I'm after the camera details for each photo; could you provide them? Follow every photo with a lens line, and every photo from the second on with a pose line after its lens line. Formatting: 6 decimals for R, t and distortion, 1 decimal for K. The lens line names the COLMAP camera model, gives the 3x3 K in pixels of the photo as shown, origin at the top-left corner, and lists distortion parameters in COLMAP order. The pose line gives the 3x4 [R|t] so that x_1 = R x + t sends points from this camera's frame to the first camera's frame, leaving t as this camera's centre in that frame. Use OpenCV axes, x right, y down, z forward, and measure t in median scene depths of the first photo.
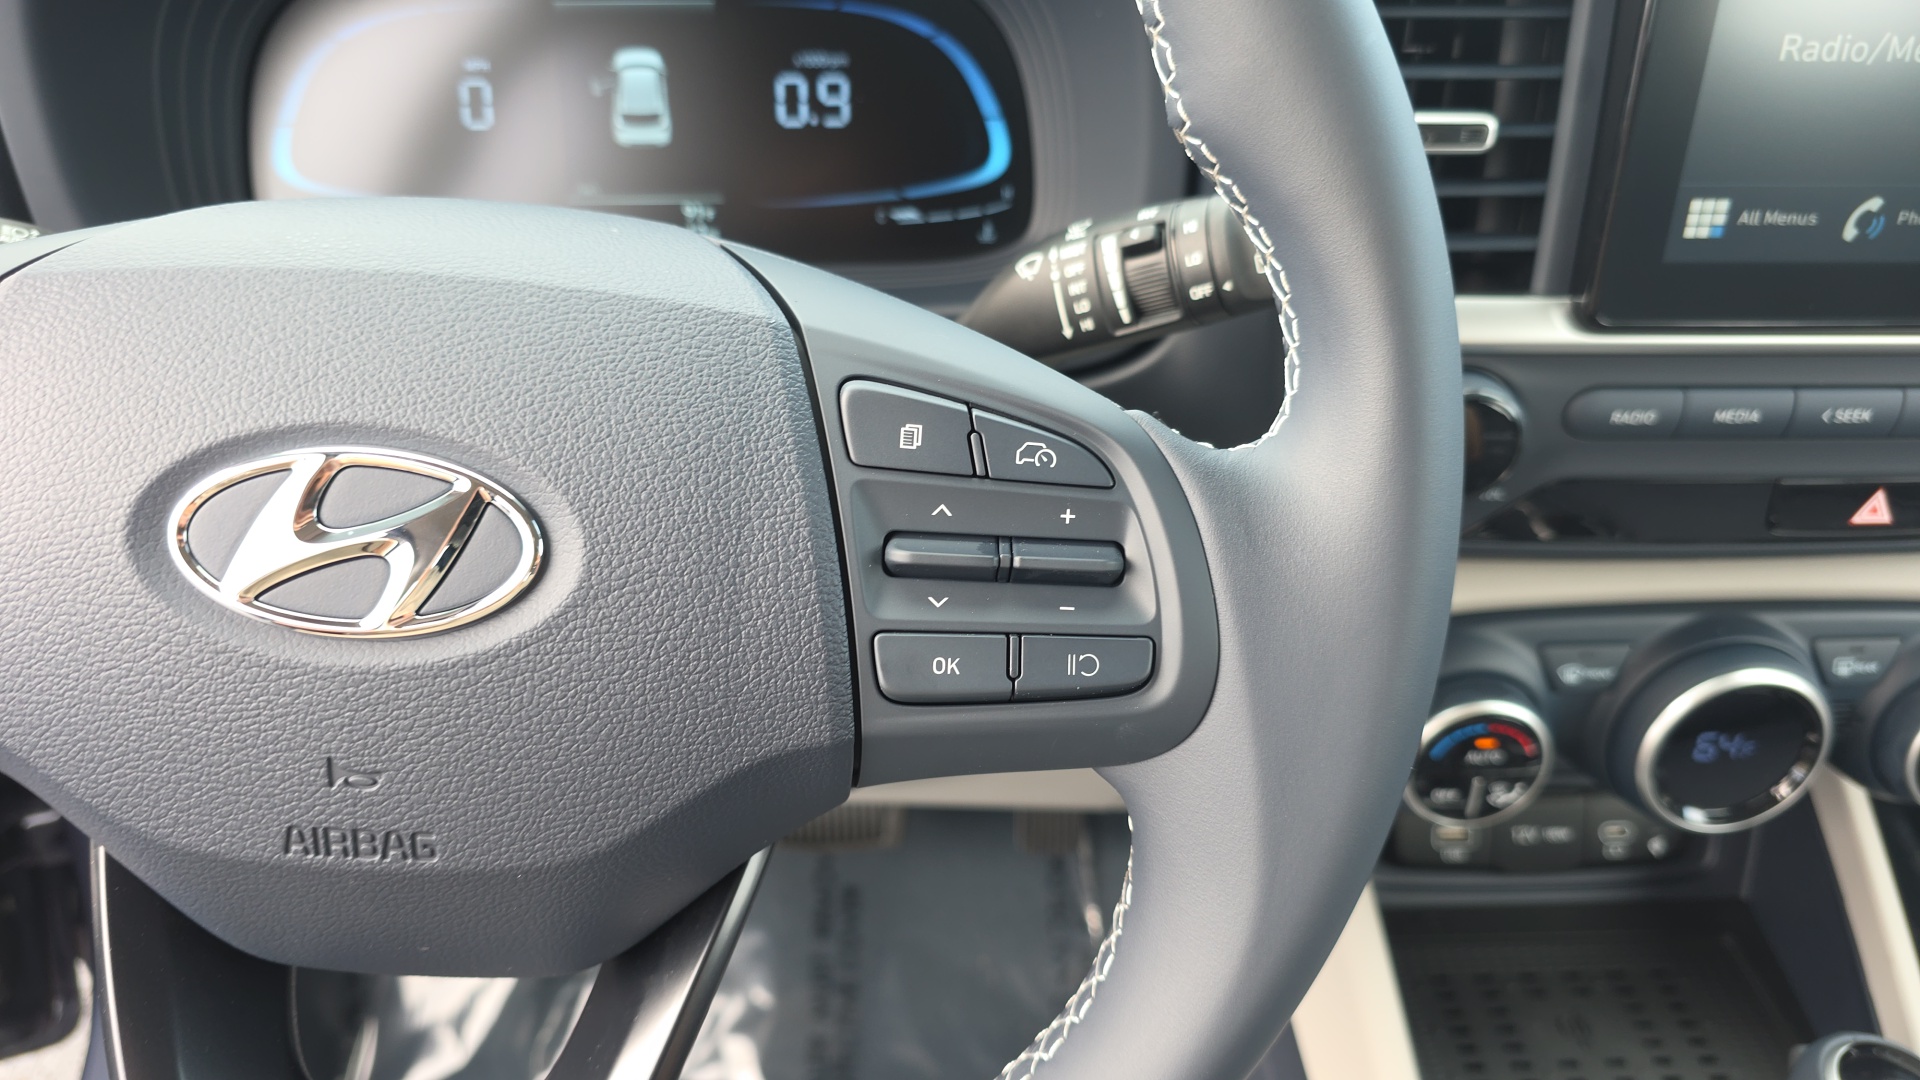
lens RADIAL K [[1354.8, 0, 946.9], [0, 1354.8, 549.2], [0, 0, 1]] dist [0.023128, -0.049936]
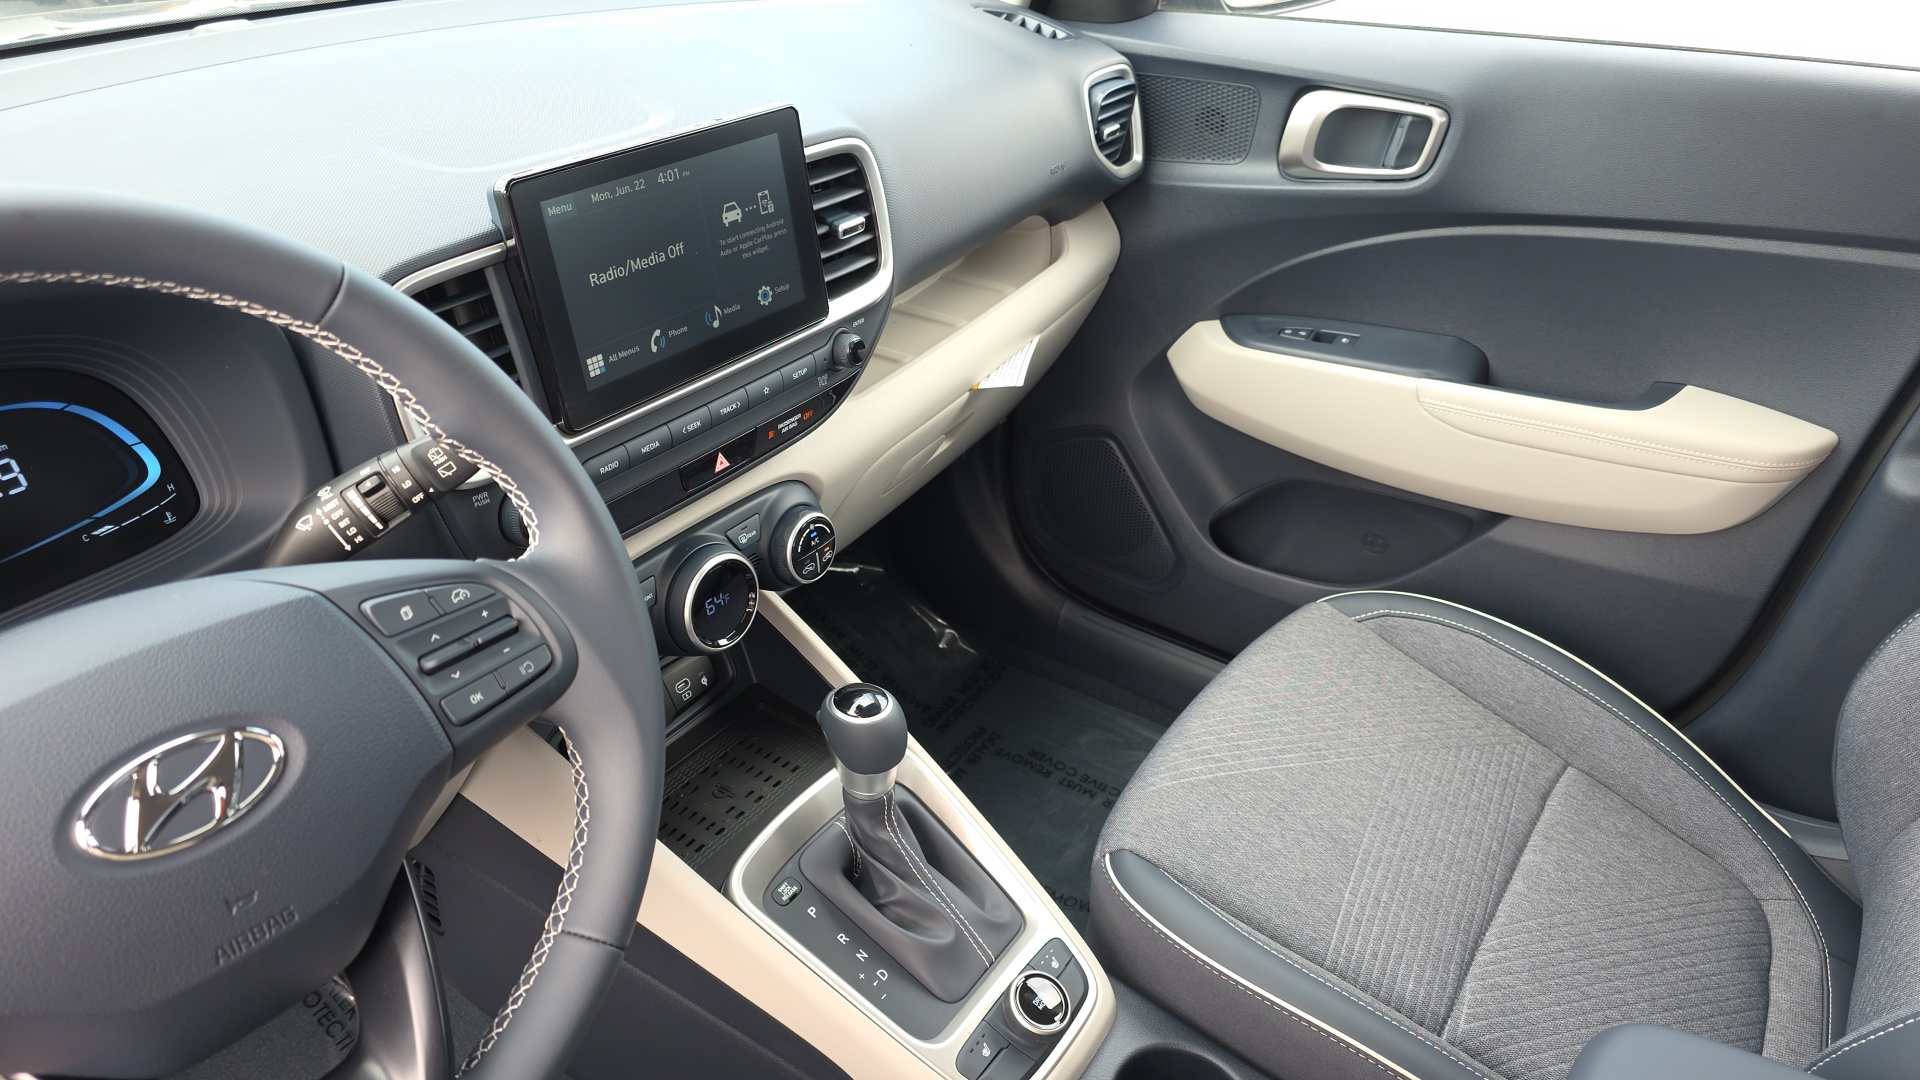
lens RADIAL K [[1300.8, 0, 989.1], [0, 1300.8, 540.5], [0, 0, 1]] dist [0.068033, -0.064989]
pose [[0.579157, -0.414704, 0.701853, -0.566340], [0.437464, 0.884581, 0.161685, -0.074466], [-0.687898, 0.213394, 0.693729, -0.682743]]
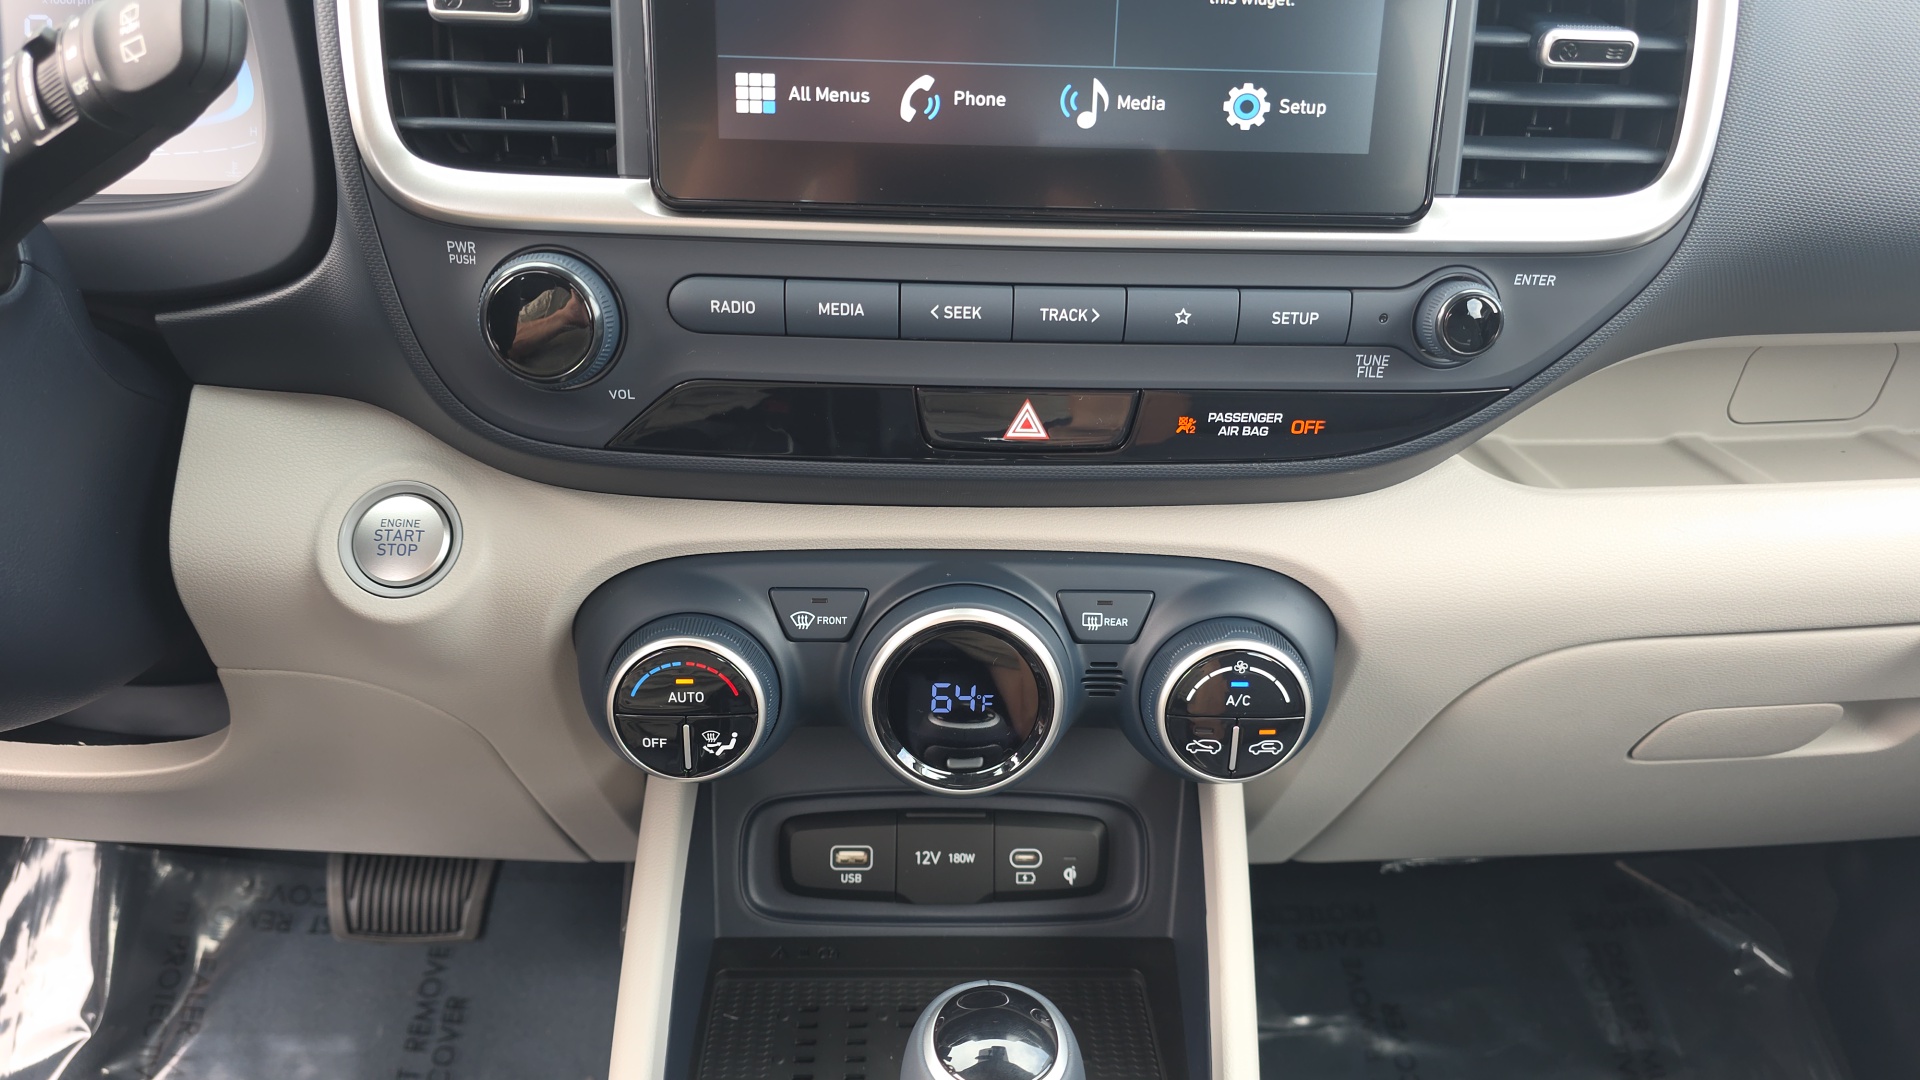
lens RADIAL K [[1330.3, 0, 967.9], [0, 1330.3, 564.3], [0, 0, 1]] dist [0.089726, -0.146168]
pose [[0.999633, 0.021489, 0.016483, 0.708771], [-0.018585, 0.987005, -0.159612, 0.254595], [-0.019699, 0.159248, 0.987042, 0.075426]]
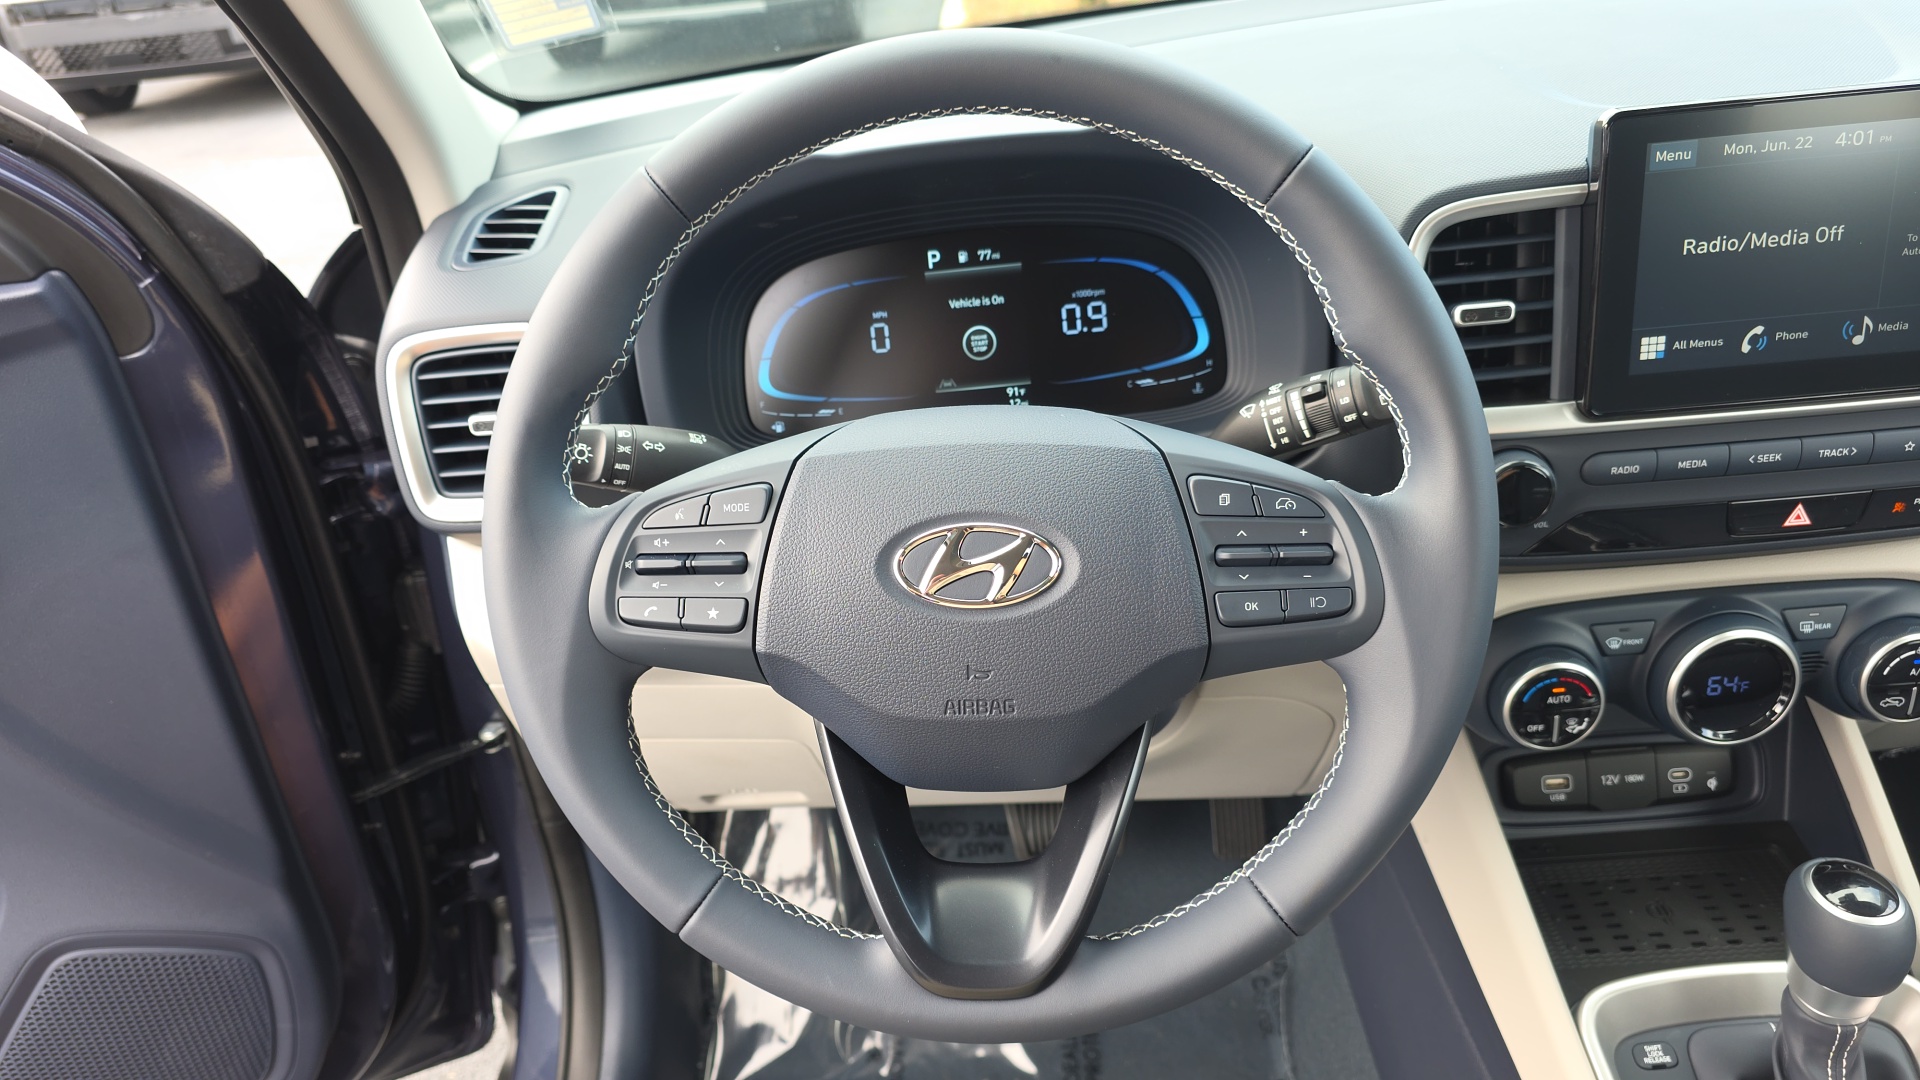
lens RADIAL K [[1315.2, 0, 946.9], [0, 1315.2, 549.2], [0, 0, 1]] dist [0.055600, -0.070098]
pose [[0.993948, -0.071503, -0.083391, -0.184674], [0.063570, 0.993523, -0.094183, 0.101293], [0.089586, 0.088312, 0.992056, -0.678869]]
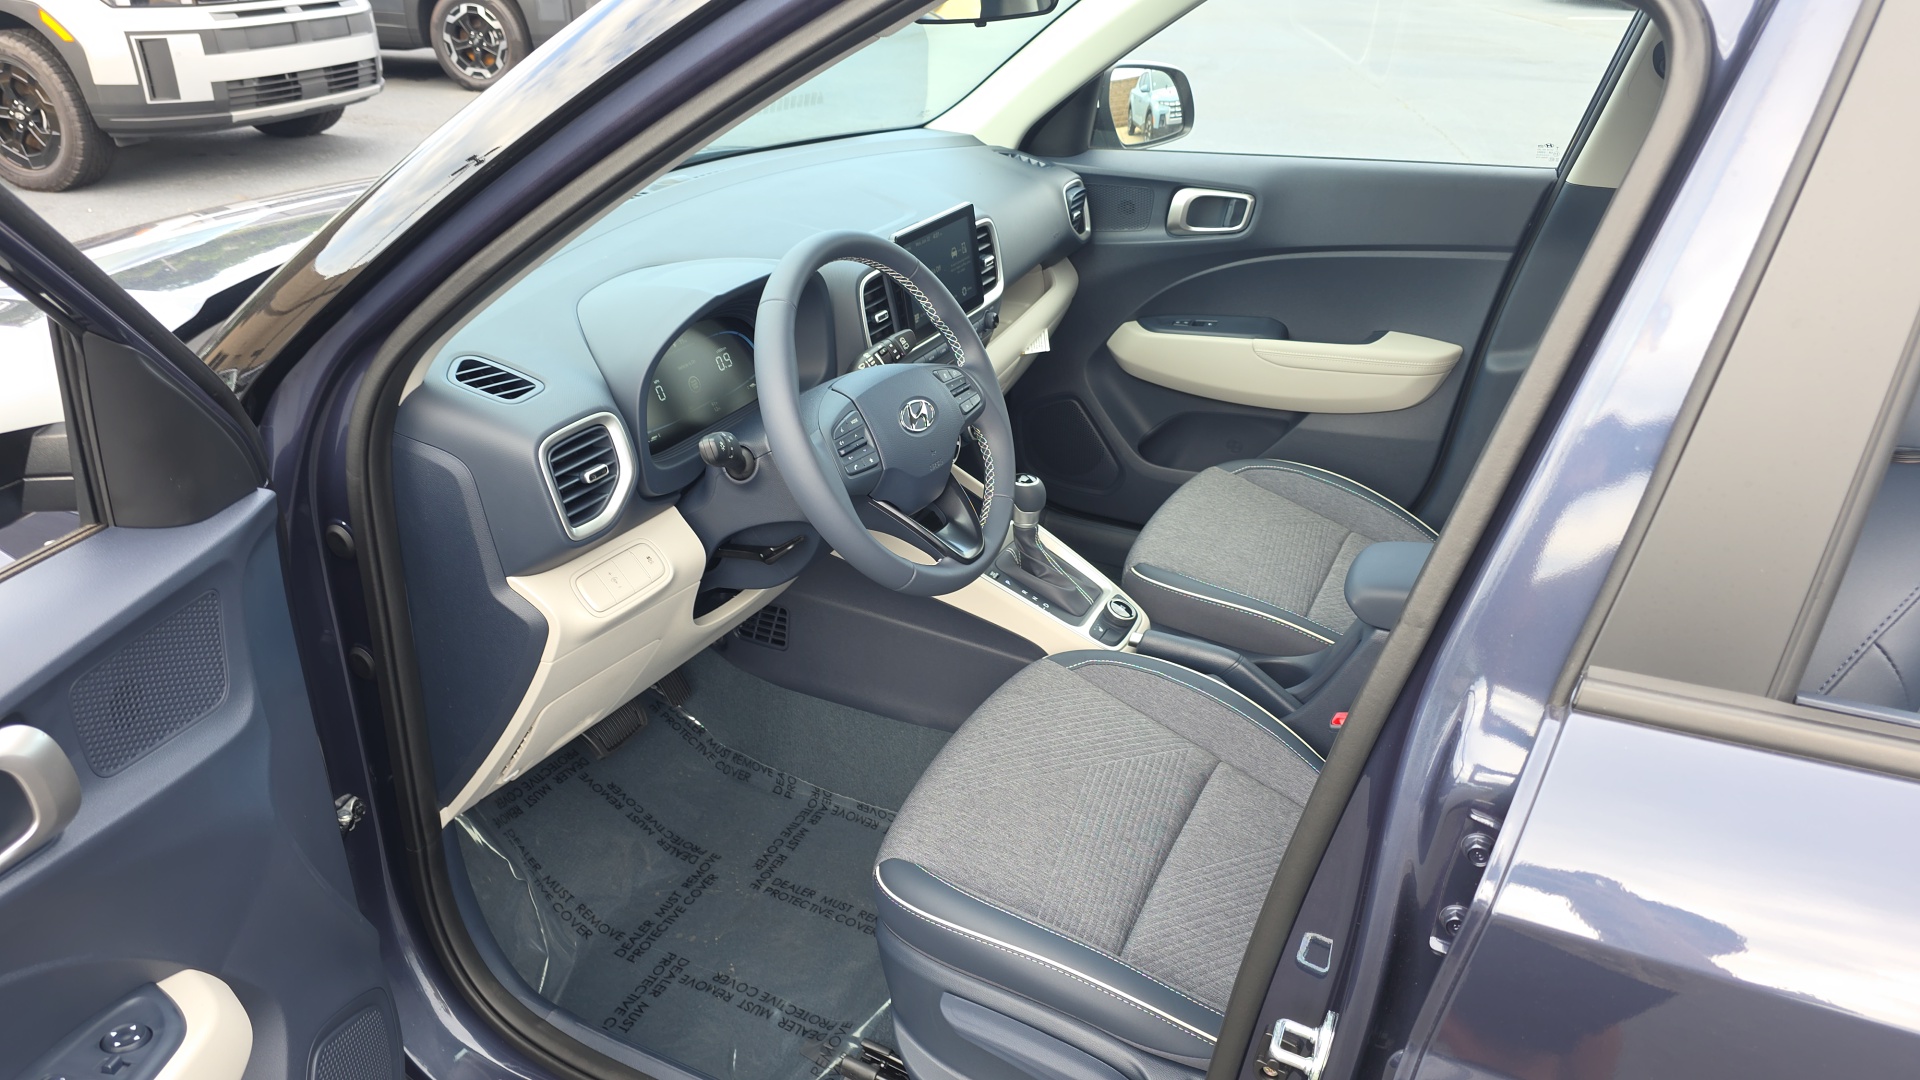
lens RADIAL K [[1300.8, 0, 989.1], [0, 1300.8, 540.5], [0, 0, 1]] dist [0.068033, -0.064989]
pose [[0.440849, -0.398812, 0.804115, -3.170201], [0.491482, 0.856886, 0.155534, -0.166655], [-0.751064, 0.326642, 0.573766, -1.452545]]
